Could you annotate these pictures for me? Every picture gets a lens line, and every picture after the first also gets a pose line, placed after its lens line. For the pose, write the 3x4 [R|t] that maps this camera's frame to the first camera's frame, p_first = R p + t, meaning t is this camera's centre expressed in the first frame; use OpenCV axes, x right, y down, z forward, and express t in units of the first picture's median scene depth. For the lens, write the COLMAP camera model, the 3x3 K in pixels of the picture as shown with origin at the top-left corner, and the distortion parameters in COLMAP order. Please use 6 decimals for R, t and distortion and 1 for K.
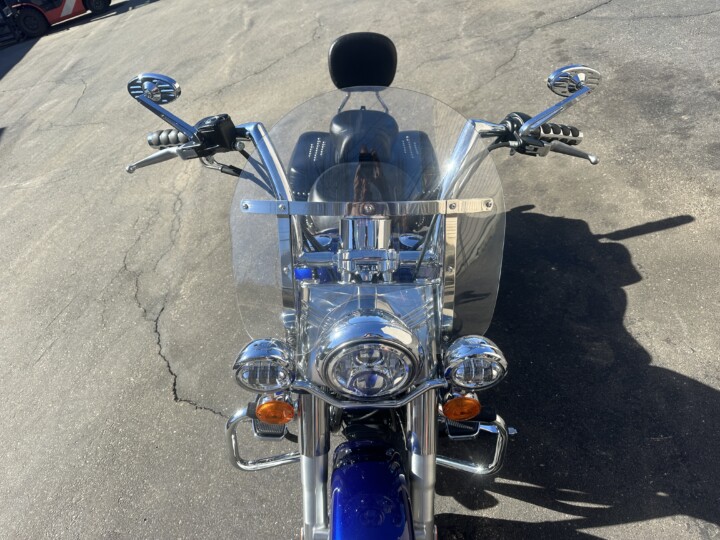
lens RADIAL K [[515.5, 0, 358.1], [0, 515.5, 273.3], [0, 0, 1]] dist [0.016608, -0.025640]
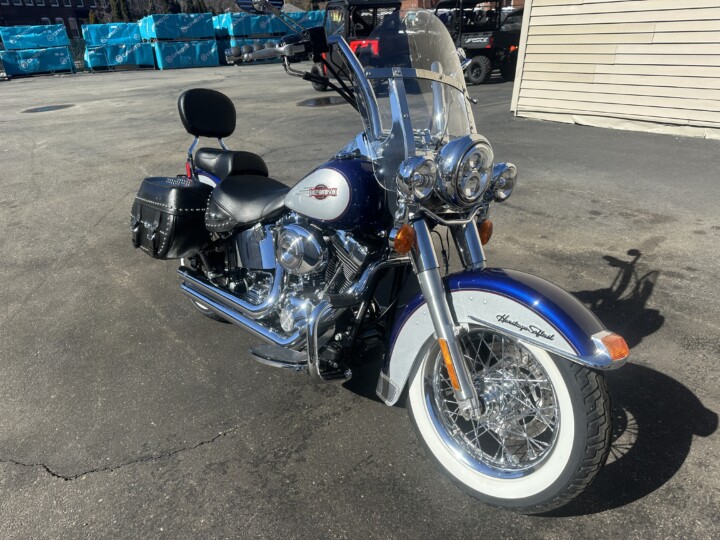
lens RADIAL K [[515.5, 0, 356.3], [0, 515.5, 275.5], [0, 0, 1]] dist [0.016608, -0.025640]
pose [[0.727127, -0.091694, 0.680352, -0.478864], [0.334167, 0.912979, -0.234096, 0.261651], [-0.599682, 0.397569, 0.694493, 0.107780]]
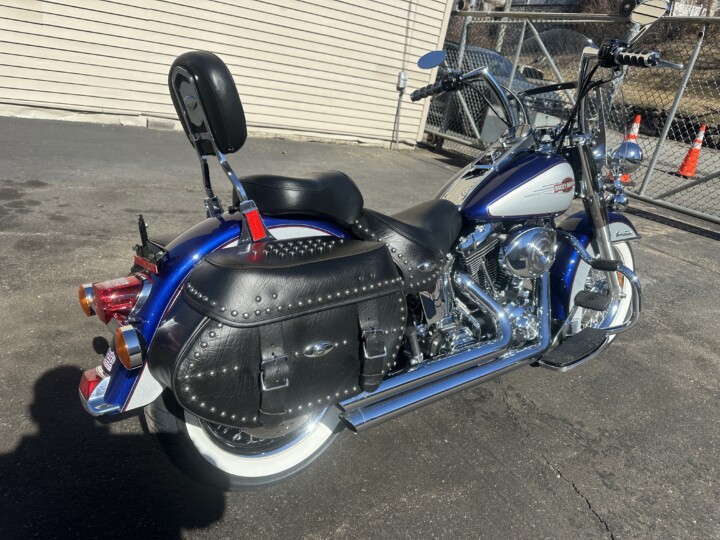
lens RADIAL K [[515.5, 0, 360.6], [0, 515.5, 269.8], [0, 0, 1]] dist [0.016608, -0.025640]
pose [[-0.603906, -0.141771, 0.784346, -0.464225], [0.507780, 0.690084, 0.515697, -0.411987], [-0.614376, 0.709707, -0.344758, 1.012262]]
